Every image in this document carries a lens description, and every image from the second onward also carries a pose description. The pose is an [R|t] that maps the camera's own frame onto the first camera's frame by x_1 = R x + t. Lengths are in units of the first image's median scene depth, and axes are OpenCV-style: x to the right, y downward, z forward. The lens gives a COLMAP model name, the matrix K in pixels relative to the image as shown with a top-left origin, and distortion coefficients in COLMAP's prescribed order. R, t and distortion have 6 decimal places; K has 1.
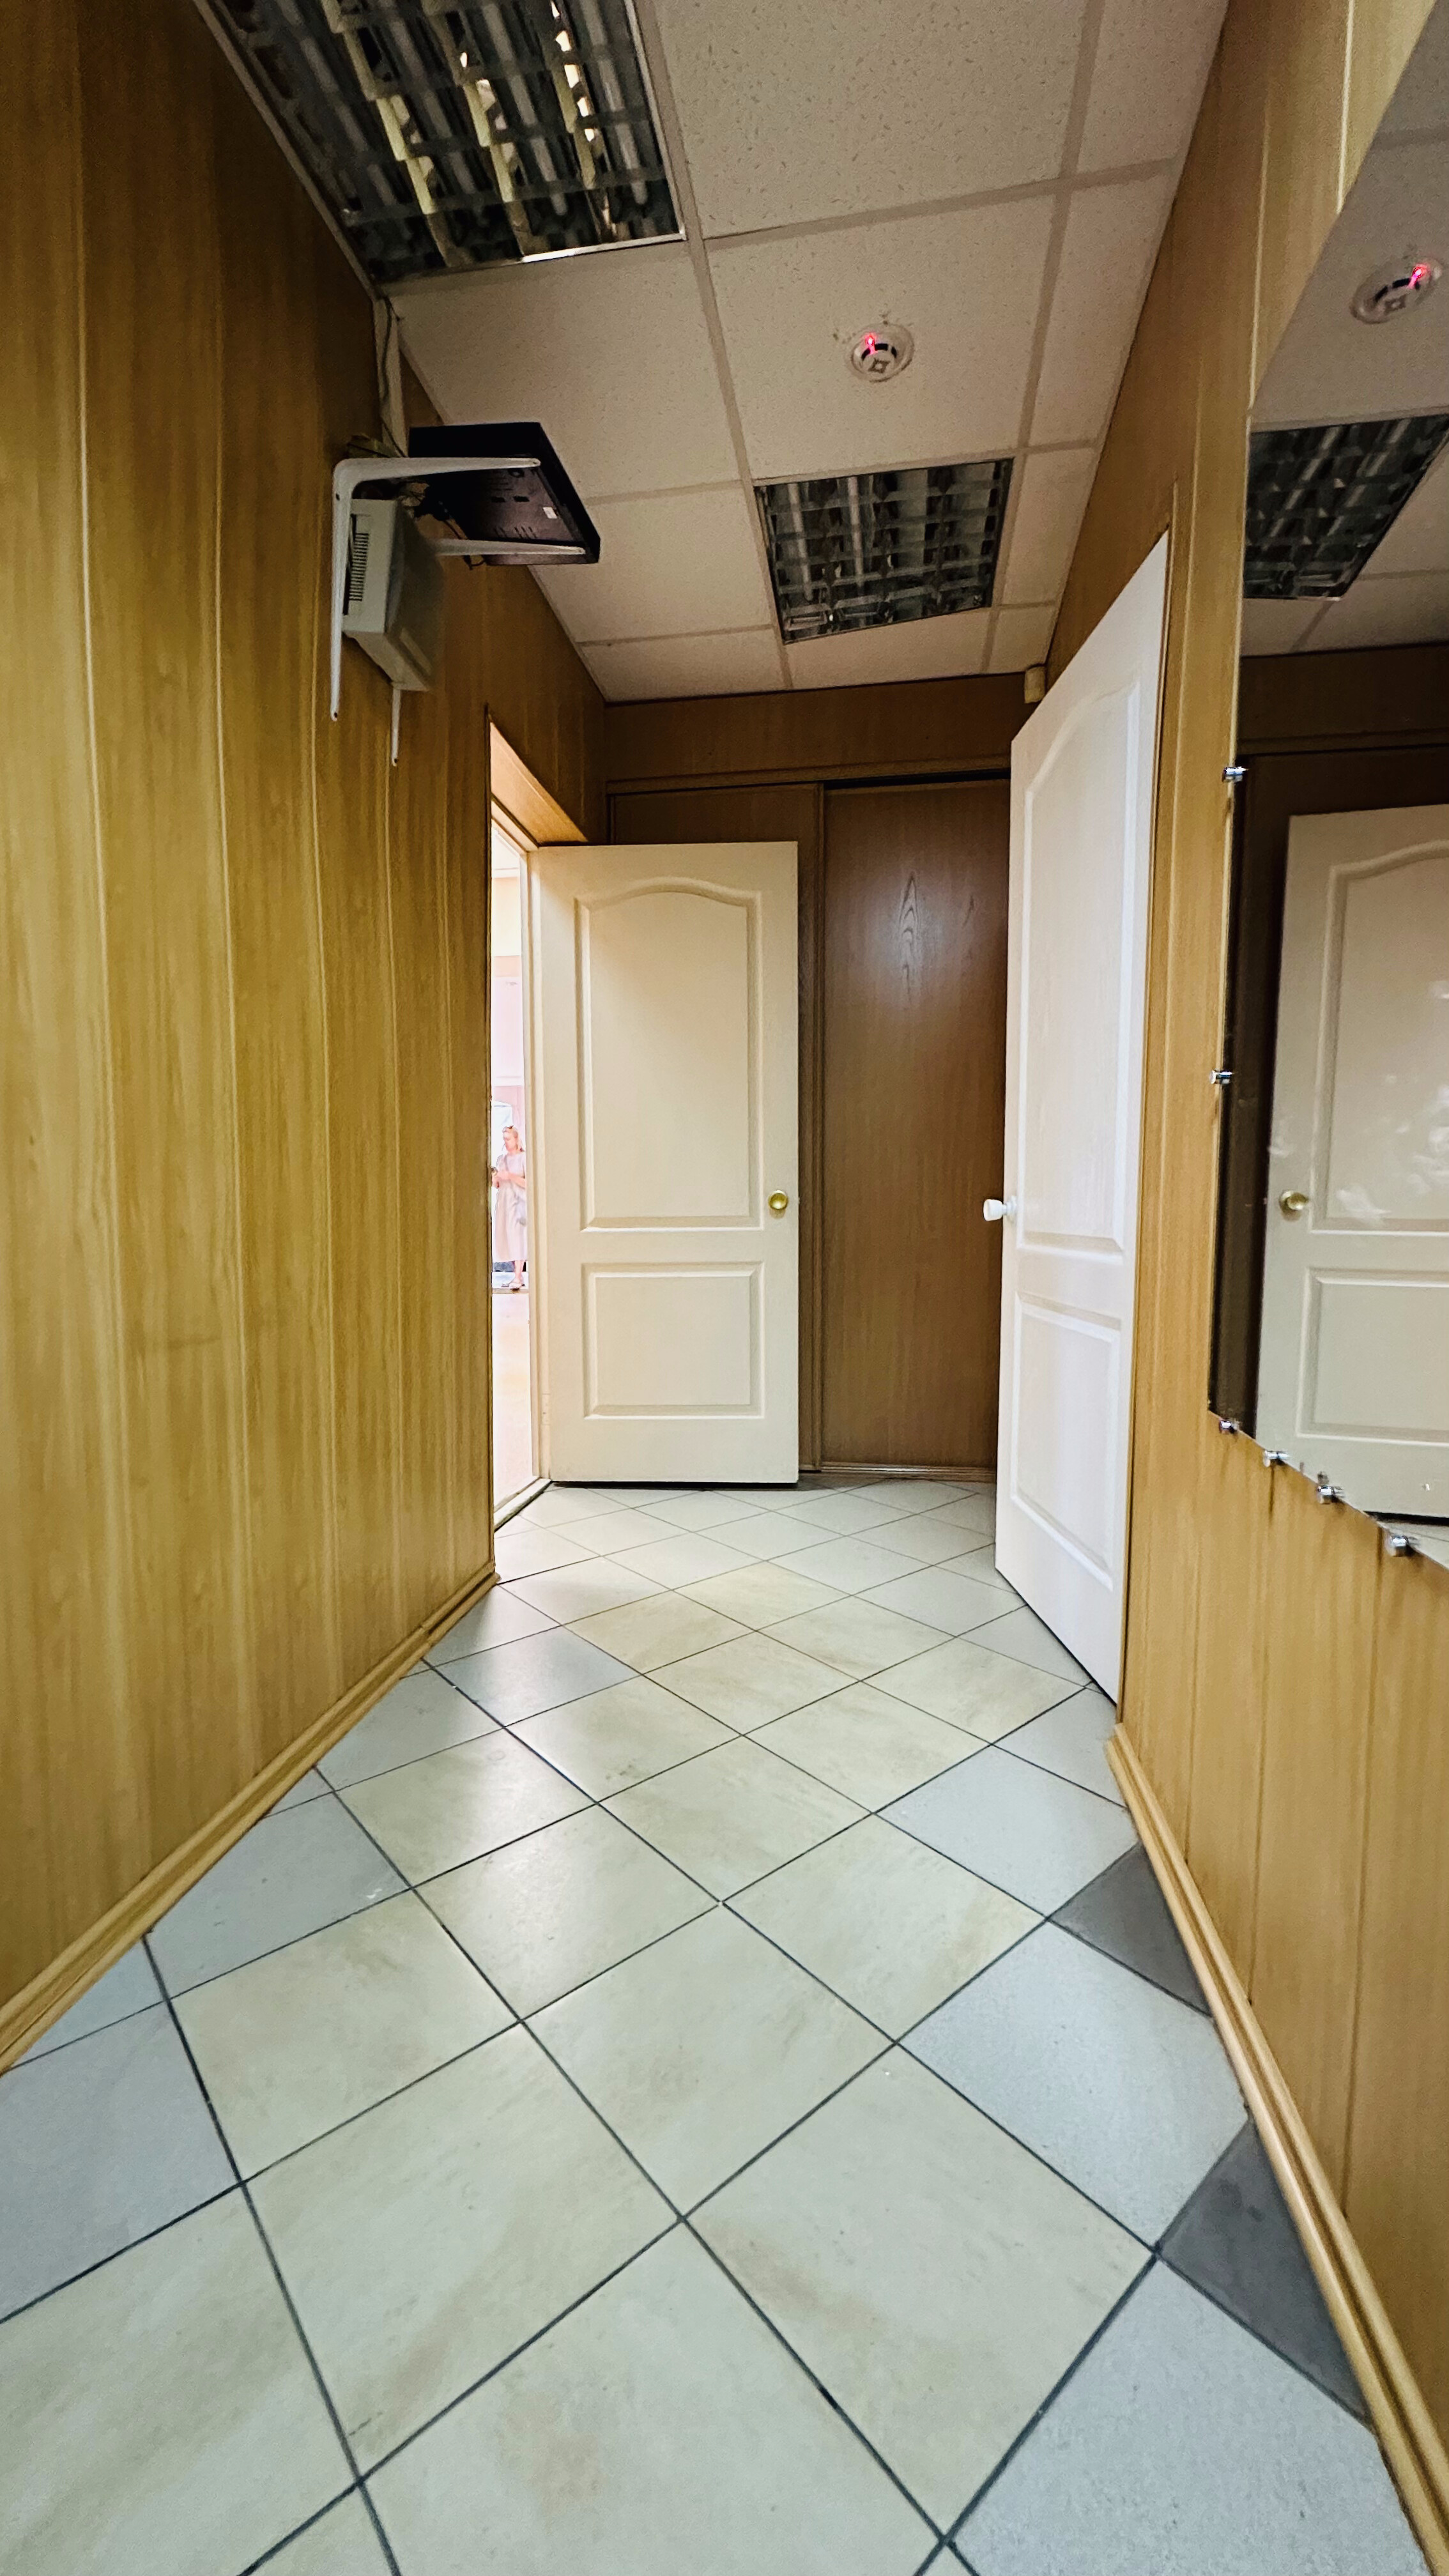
lens RADIAL K [[1028.3, 0, 727.8], [0, 1028.3, 1285.0], [0, 0, 1]] dist [-0.003643, 0.000495]
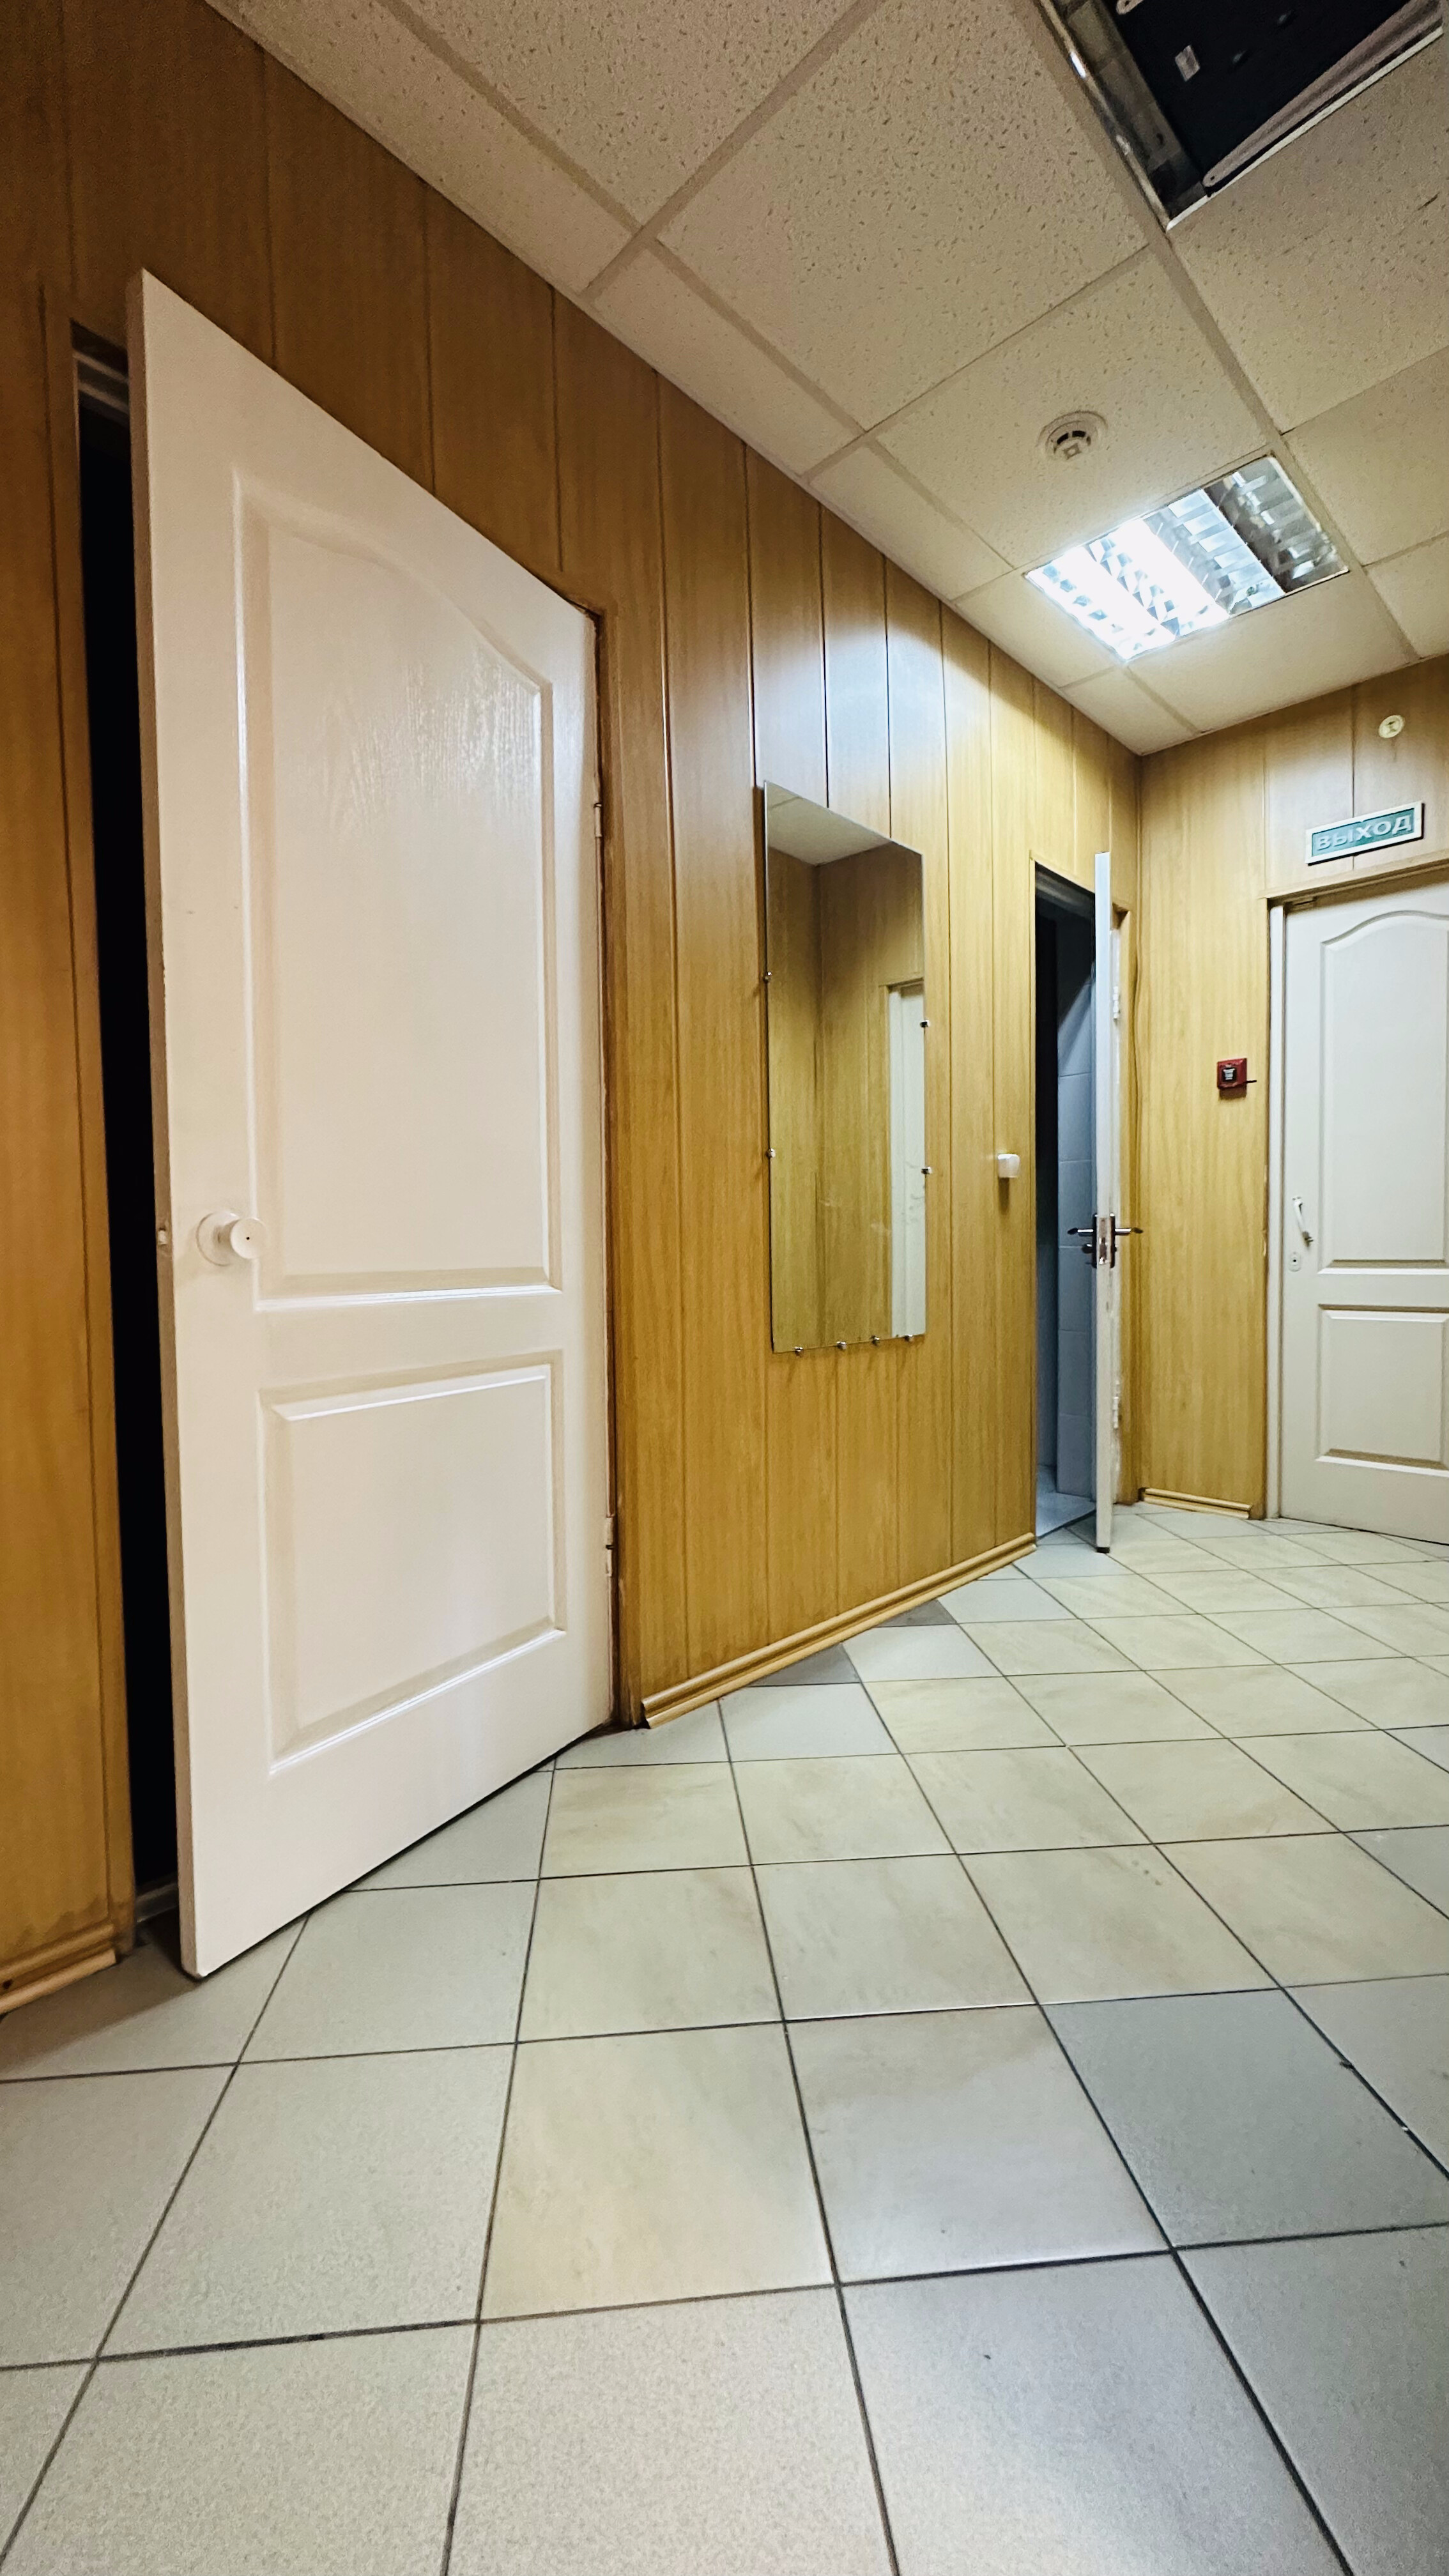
lens RADIAL K [[1028.3, 0, 720.1], [0, 1028.3, 1288.5], [0, 0, 1]] dist [-0.003643, 0.000495]
pose [[-0.820473, -0.011020, 0.571579, -0.323664], [0.061307, 0.992353, 0.107135, -0.128044], [-0.568388, 0.122943, -0.813523, 1.872677]]
